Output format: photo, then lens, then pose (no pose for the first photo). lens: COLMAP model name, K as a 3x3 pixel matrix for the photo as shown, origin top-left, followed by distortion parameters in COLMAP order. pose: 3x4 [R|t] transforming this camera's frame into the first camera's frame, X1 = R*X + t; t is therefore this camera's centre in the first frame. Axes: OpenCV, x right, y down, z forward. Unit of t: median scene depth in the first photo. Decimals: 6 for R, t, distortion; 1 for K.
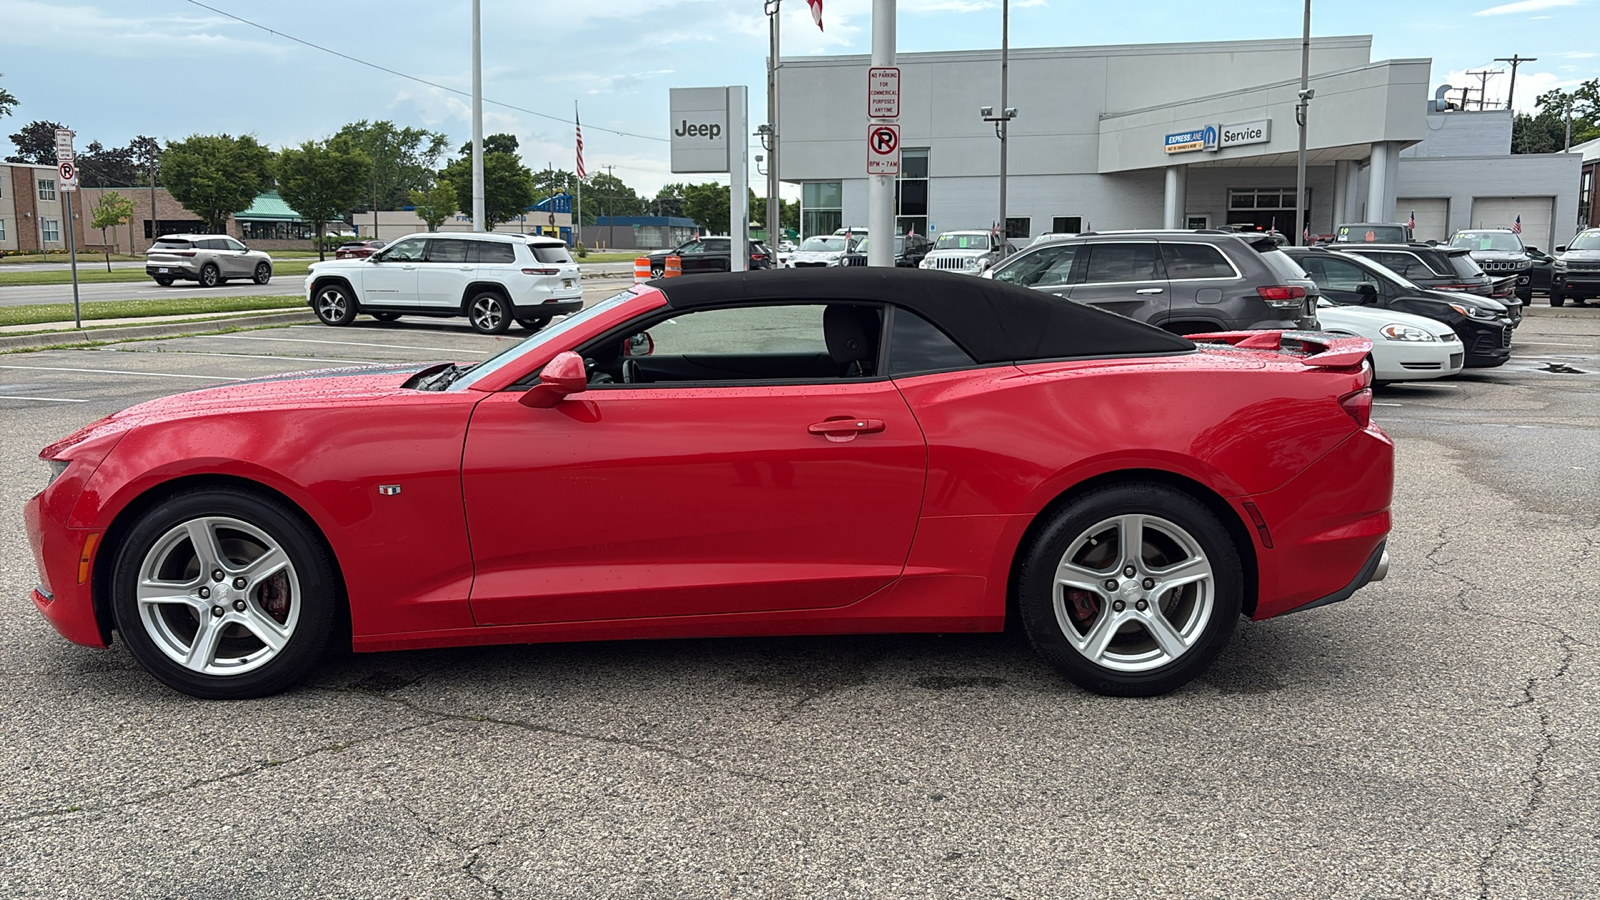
lens RADIAL K [[1414.4, 0, 854.3], [0, 1414.4, 456.3], [0, 0, 1]] dist [0.041785, -0.019194]
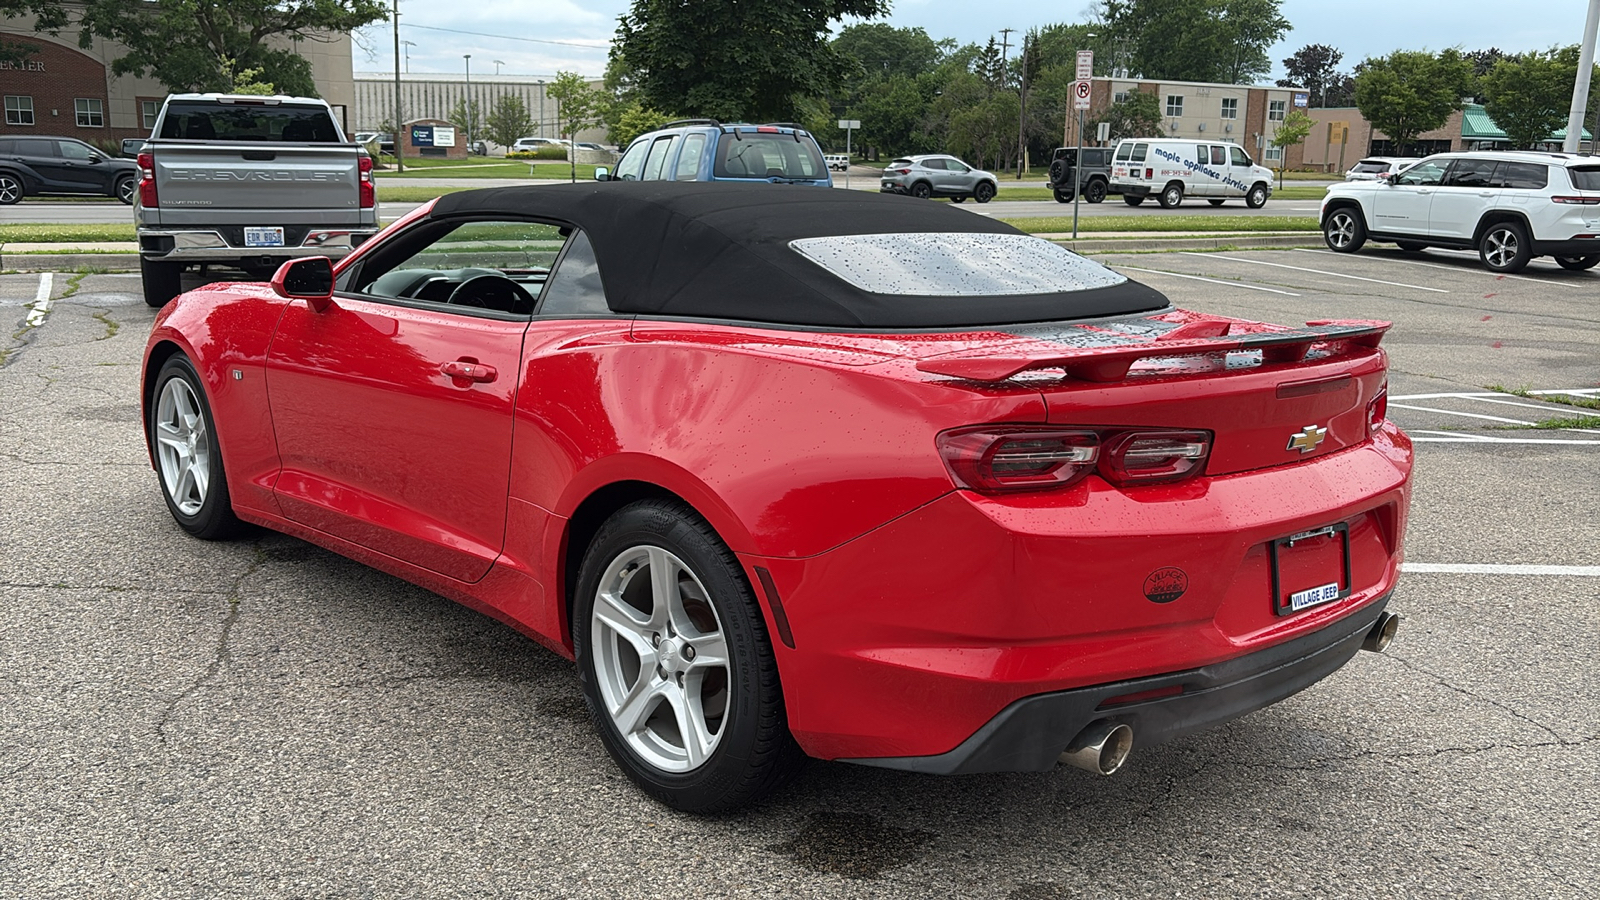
lens RADIAL K [[1414.4, 0, 771.6], [0, 1414.4, 472.2], [0, 0, 1]] dist [0.041785, -0.019194]
pose [[0.656453, 0.178840, -0.732861, 0.111324], [-0.130720, 0.983763, 0.122977, -0.014015], [0.742955, 0.015071, 0.669172, 0.081718]]
